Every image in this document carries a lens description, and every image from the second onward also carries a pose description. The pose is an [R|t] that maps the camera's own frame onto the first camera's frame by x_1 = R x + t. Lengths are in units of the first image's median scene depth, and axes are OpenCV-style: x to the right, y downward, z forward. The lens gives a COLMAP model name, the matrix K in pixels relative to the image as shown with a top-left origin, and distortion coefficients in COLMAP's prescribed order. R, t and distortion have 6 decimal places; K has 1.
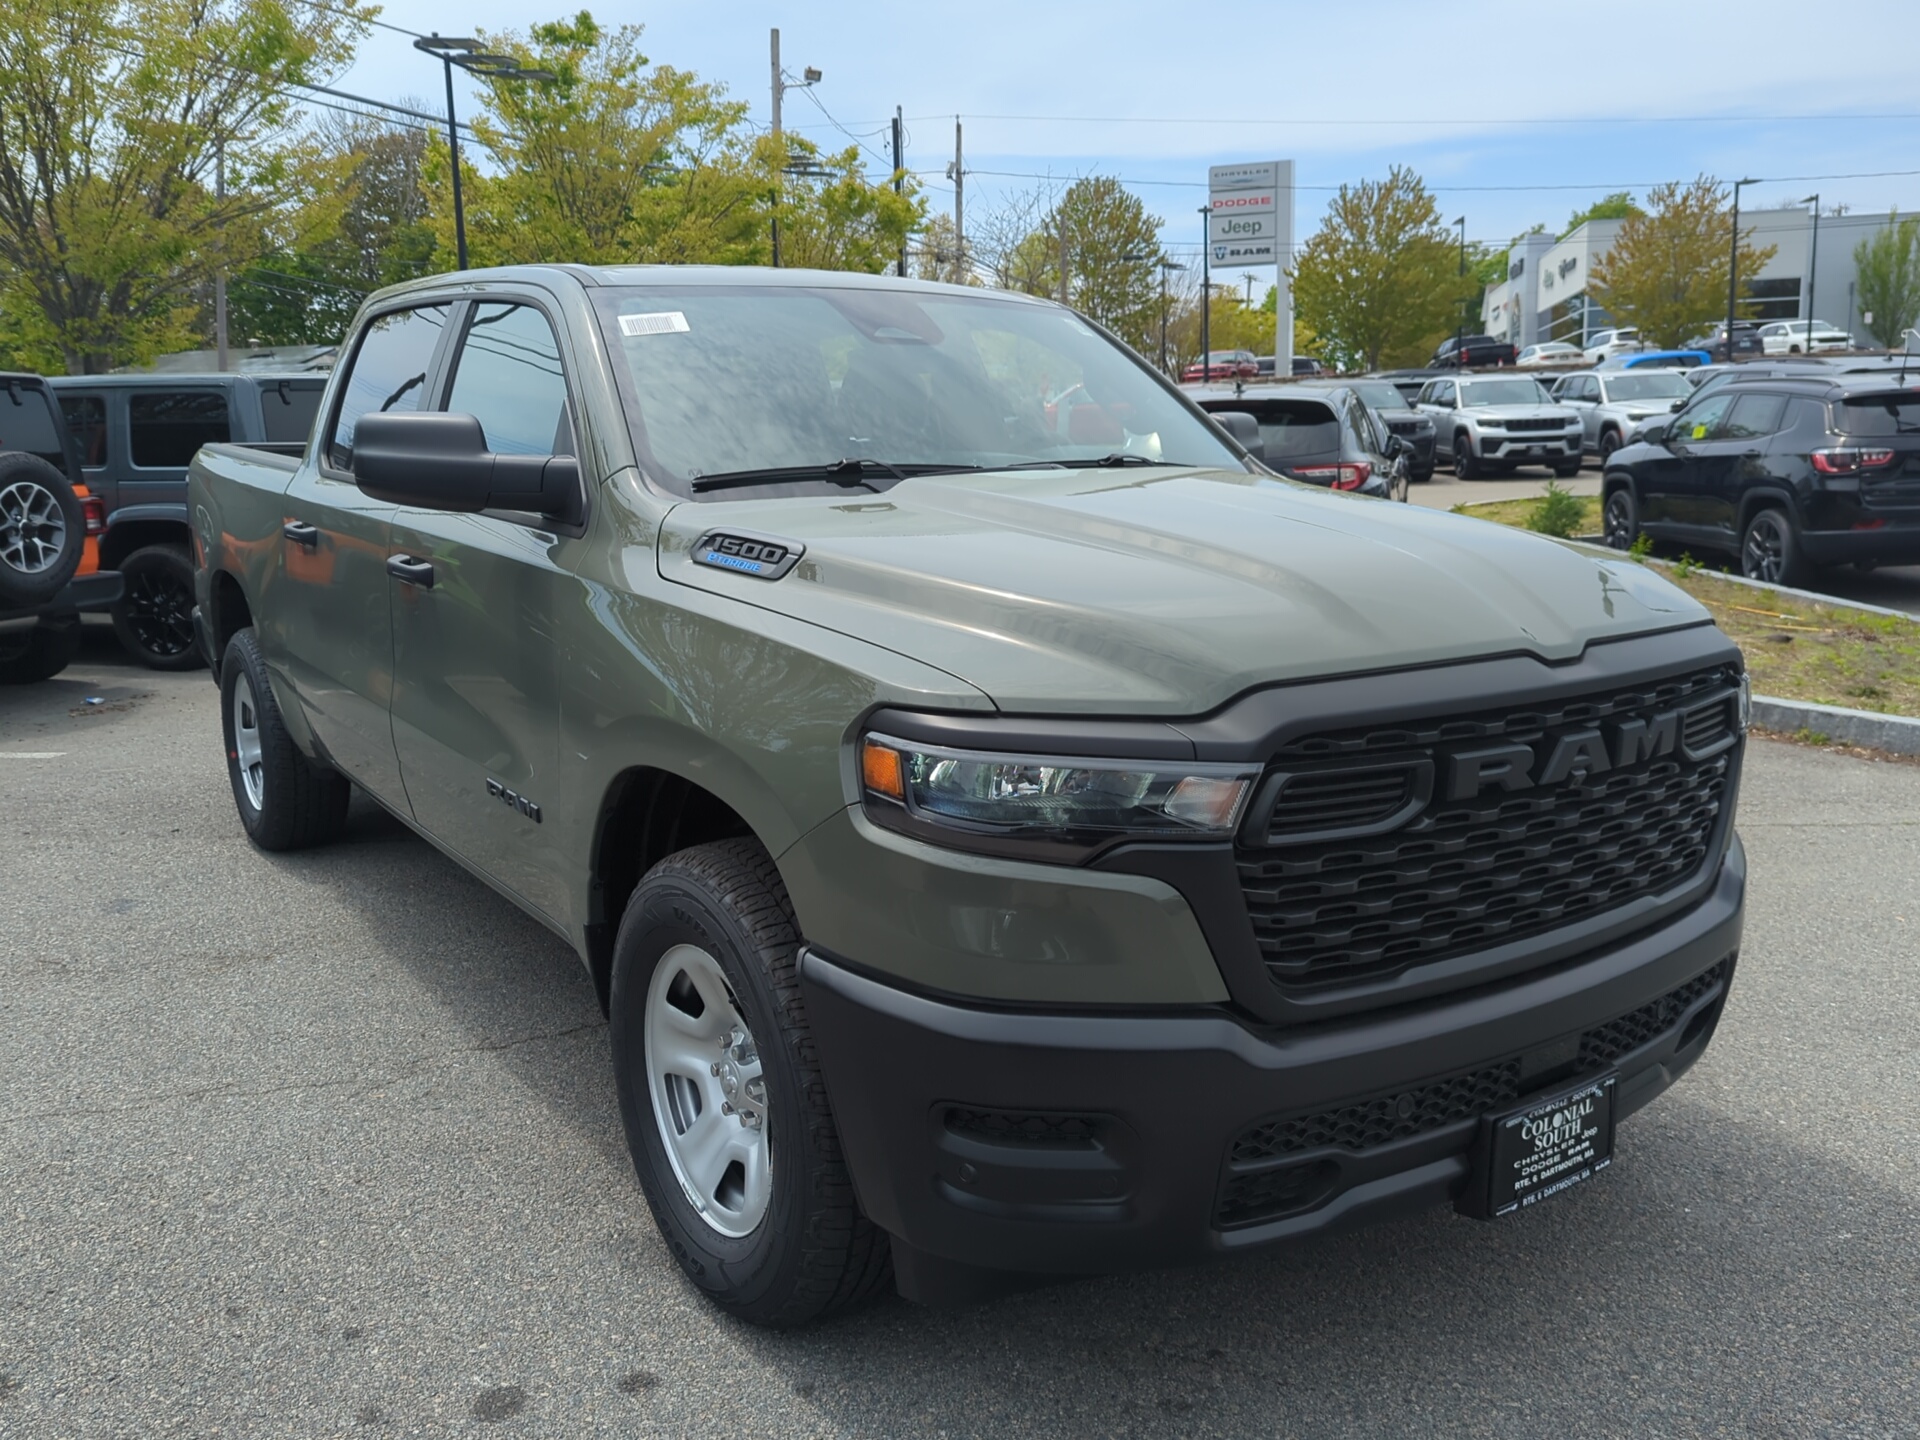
lens RADIAL K [[1562.5, 0, 976.2], [0, 1562.5, 734.0], [0, 0, 1]] dist [0.056091, -0.042683]
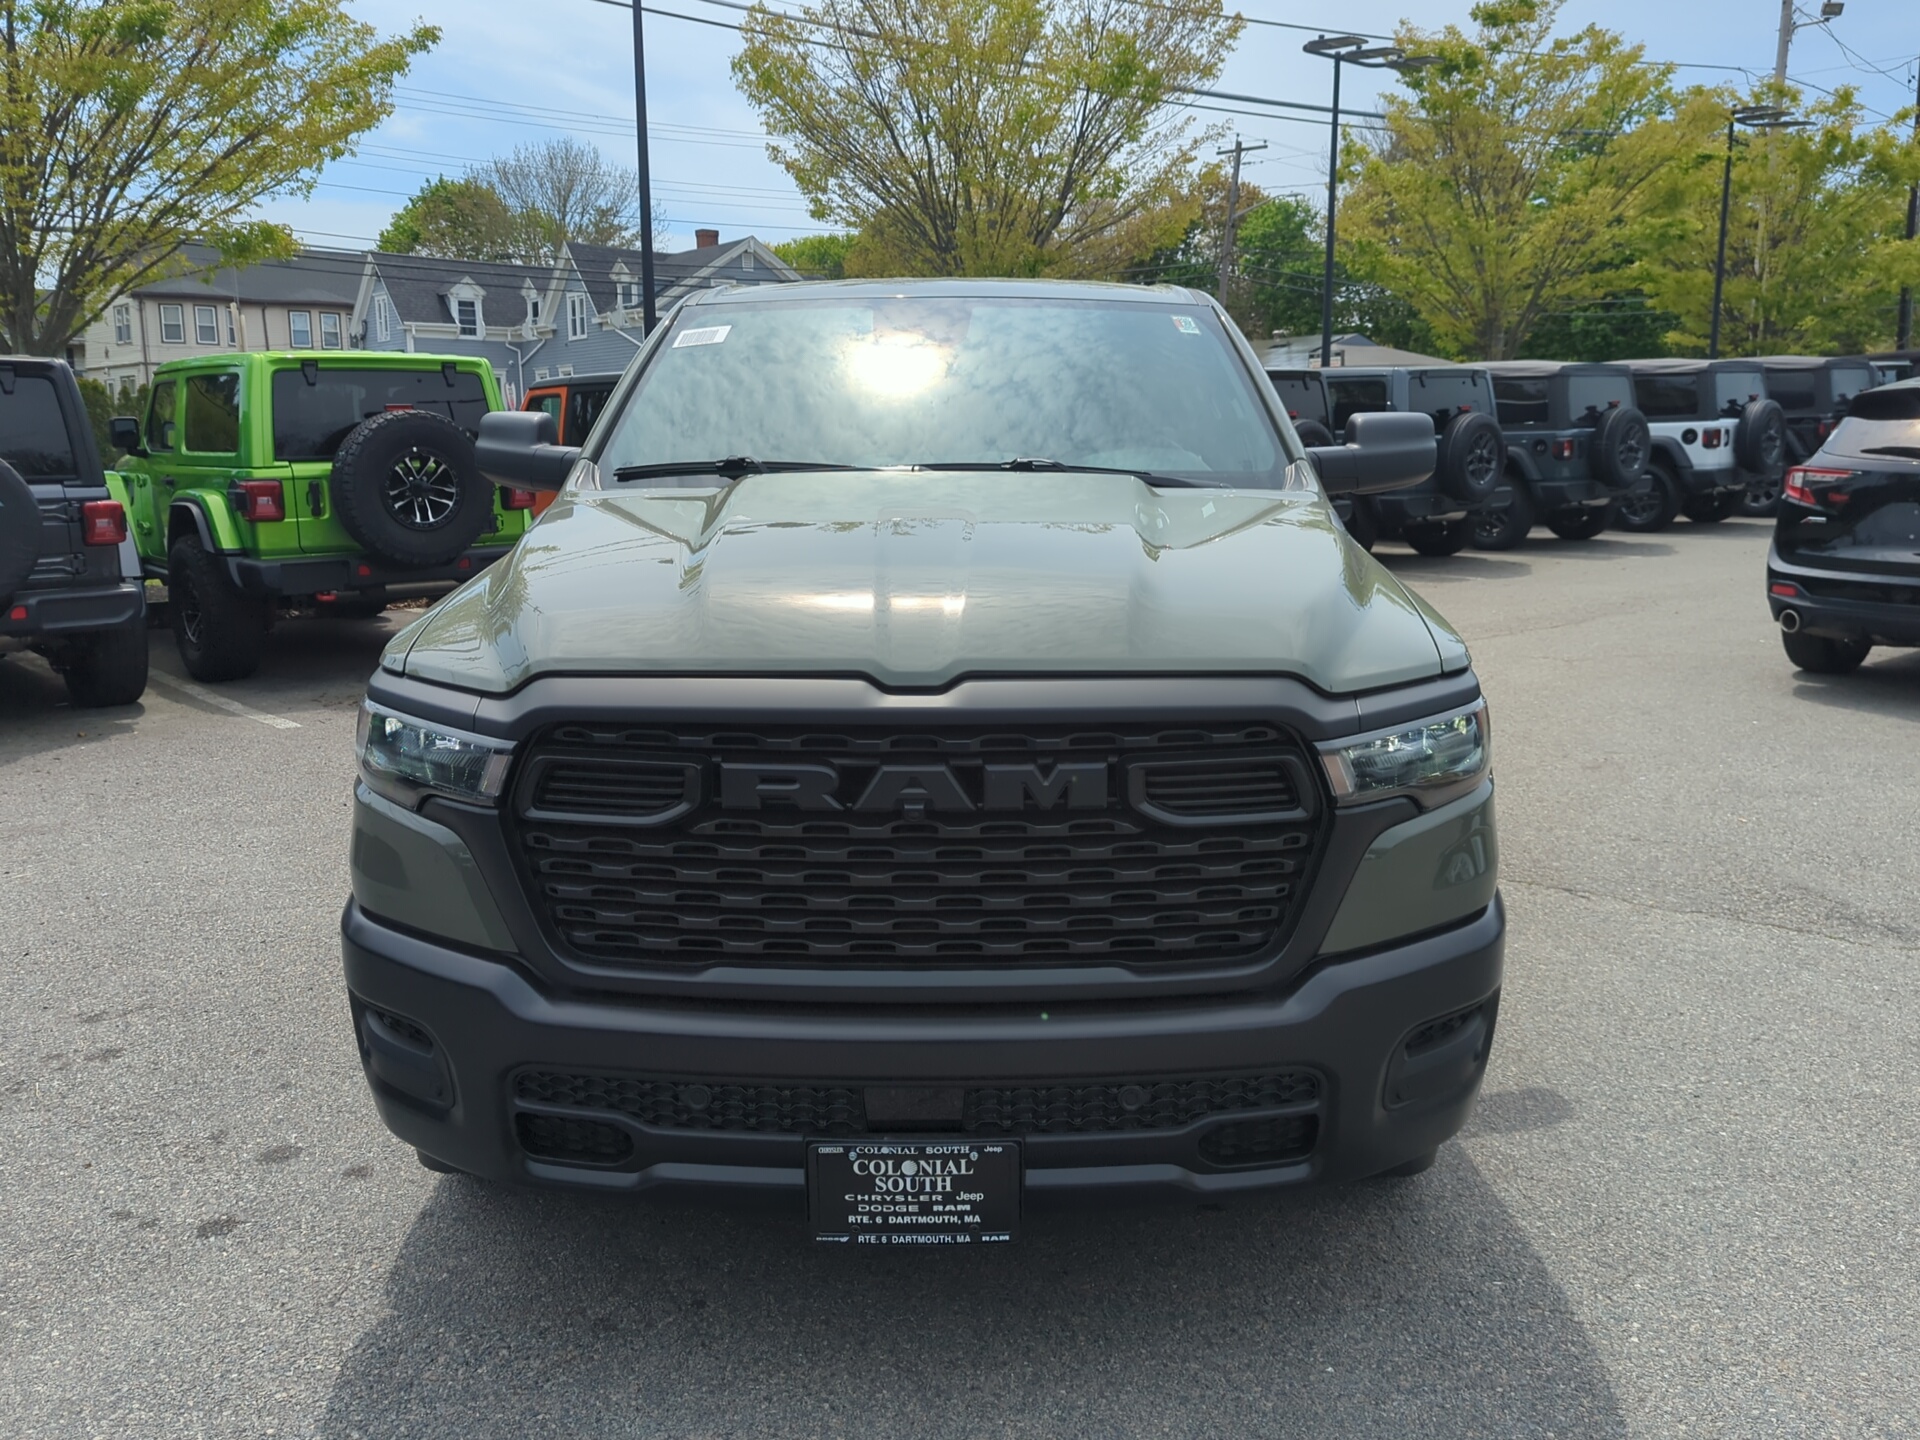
lens RADIAL K [[1562.5, 0, 974.6], [0, 1562.5, 724.4], [0, 0, 1]] dist [0.056091, -0.042683]
pose [[0.806890, 0.121615, -0.578046, 0.739819], [-0.118609, 0.992003, 0.043141, -0.054507], [0.578671, 0.033752, 0.814863, 0.191979]]
